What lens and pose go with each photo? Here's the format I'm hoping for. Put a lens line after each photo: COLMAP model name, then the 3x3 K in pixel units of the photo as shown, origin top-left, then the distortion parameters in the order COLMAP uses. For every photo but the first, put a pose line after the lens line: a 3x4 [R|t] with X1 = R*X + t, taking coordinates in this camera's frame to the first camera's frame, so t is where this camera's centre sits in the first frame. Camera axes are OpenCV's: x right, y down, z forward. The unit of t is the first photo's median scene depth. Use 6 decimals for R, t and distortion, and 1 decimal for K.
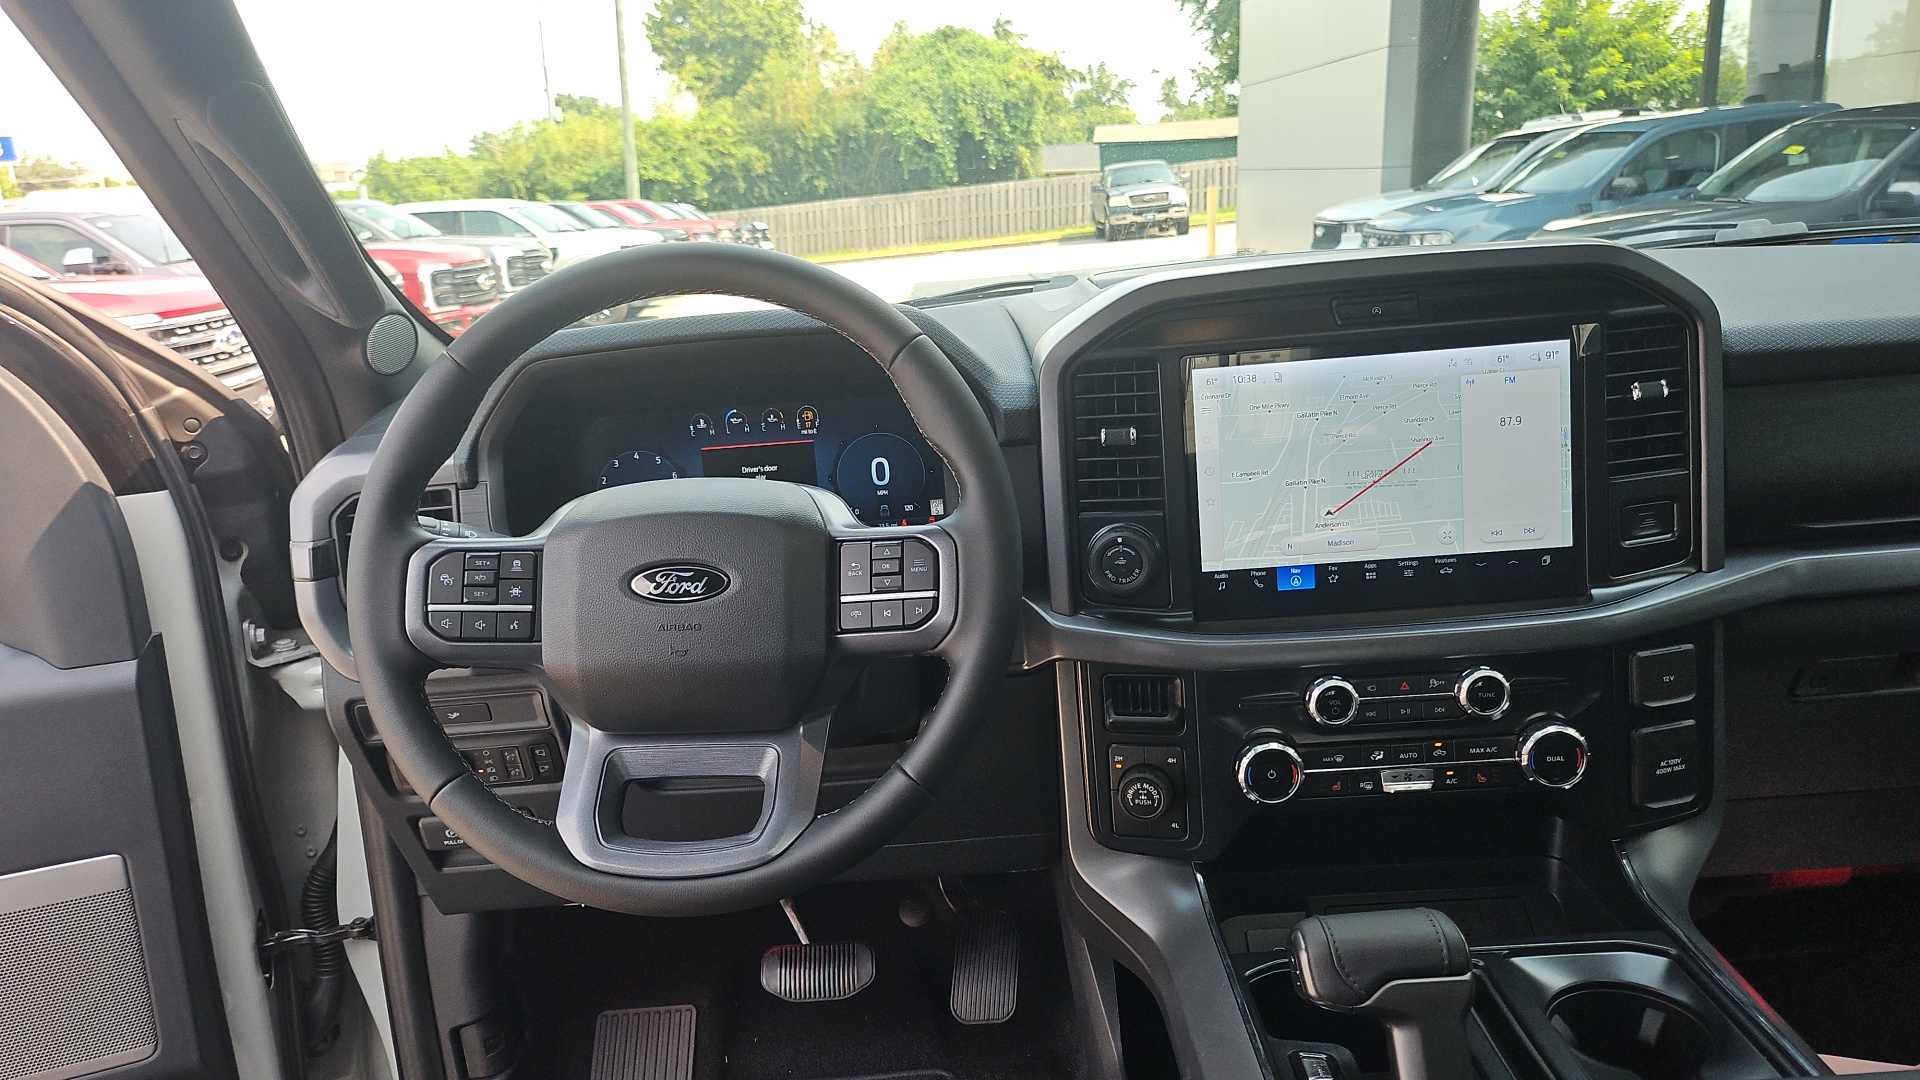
lens RADIAL K [[1364.0, 0, 960.0], [0, 1364.0, 540.0], [0, 0, 1]] dist [0.072166, -0.088714]
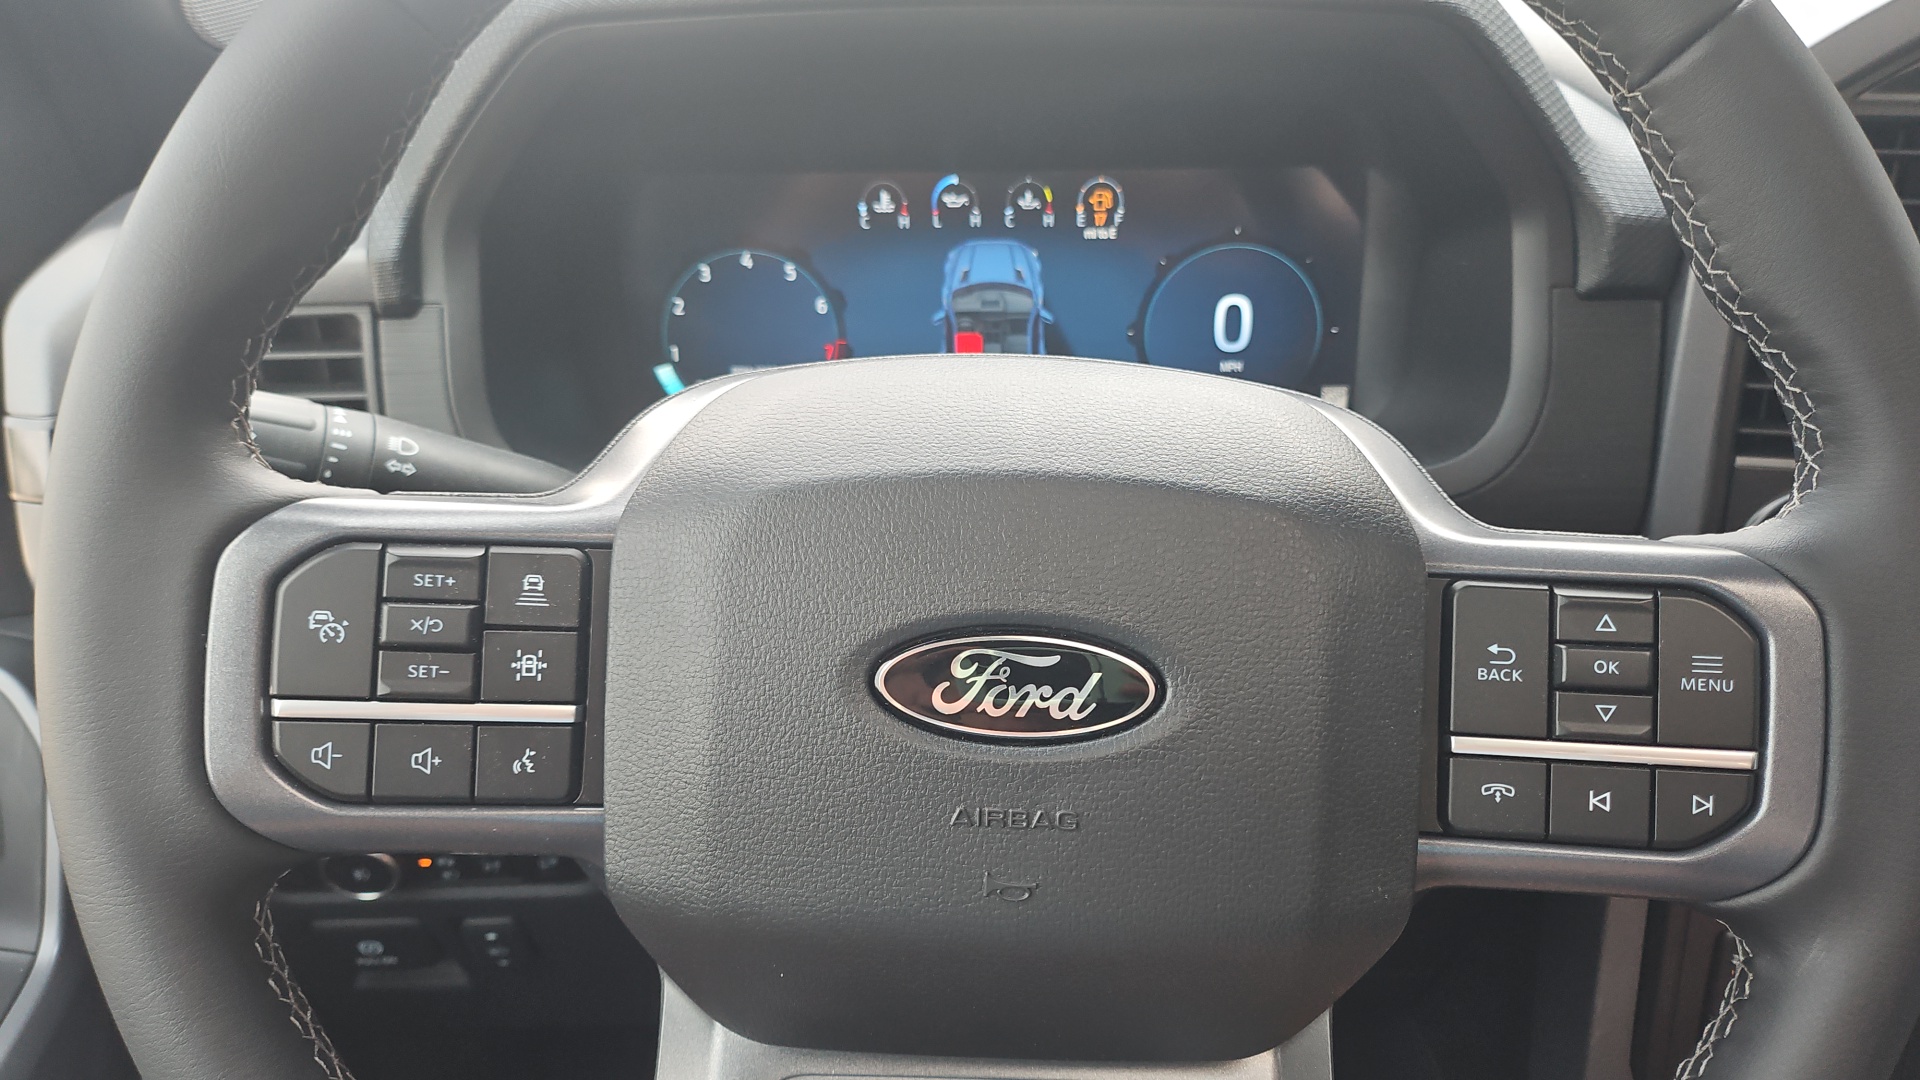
lens RADIAL K [[1415.7, 0, 990.4], [0, 1415.7, 541.7], [0, 0, 1]] dist [0.075759, -0.108732]
pose [[0.997216, 0.057610, 0.047345, -0.193517], [-0.063769, 0.987956, 0.140983, -0.045054], [-0.038653, -0.143610, 0.988879, 0.549511]]
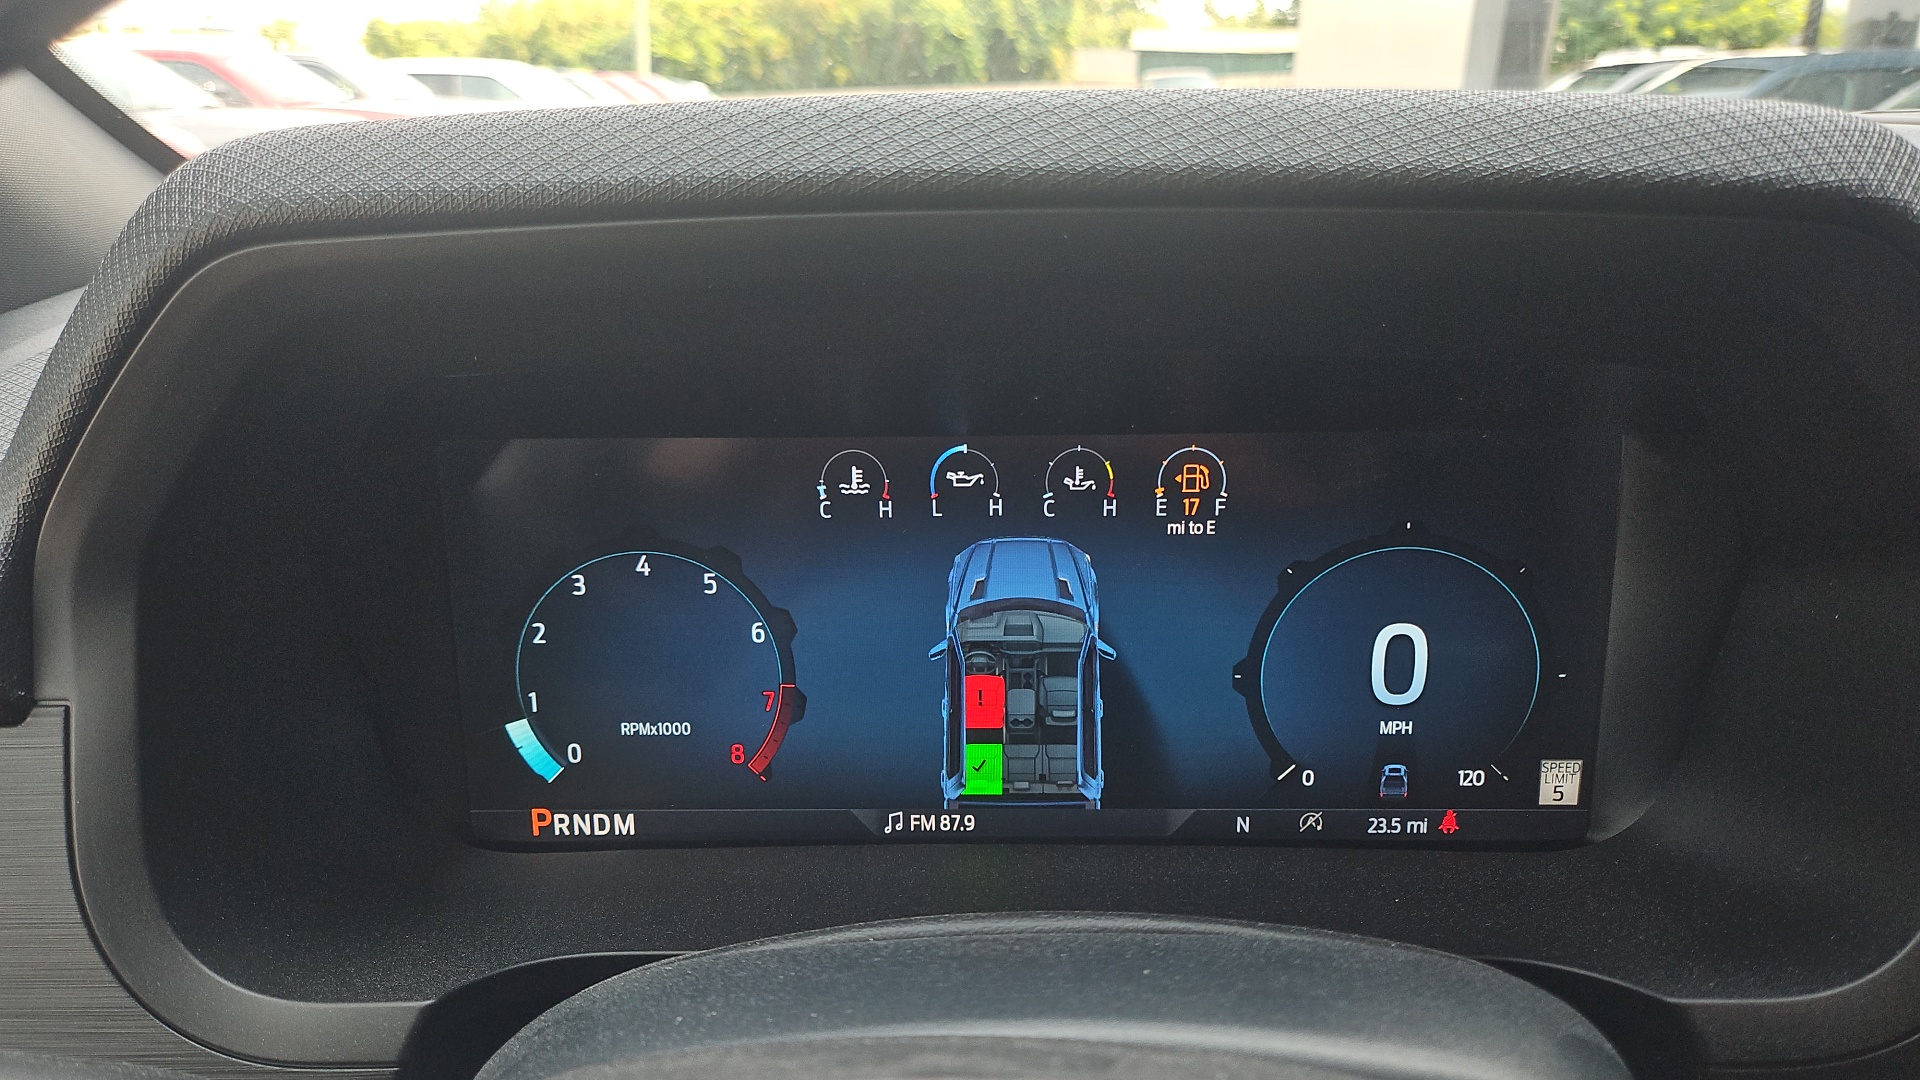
lens RADIAL K [[1354.6, 0, 960.0], [0, 1354.6, 540.0], [0, 0, 1]] dist [0.078956, -0.090569]
pose [[0.997843, 0.064718, 0.010993, -0.192479], [-0.065292, 0.995801, 0.064163, -0.107372], [-0.006794, -0.064742, 0.997879, 0.790444]]
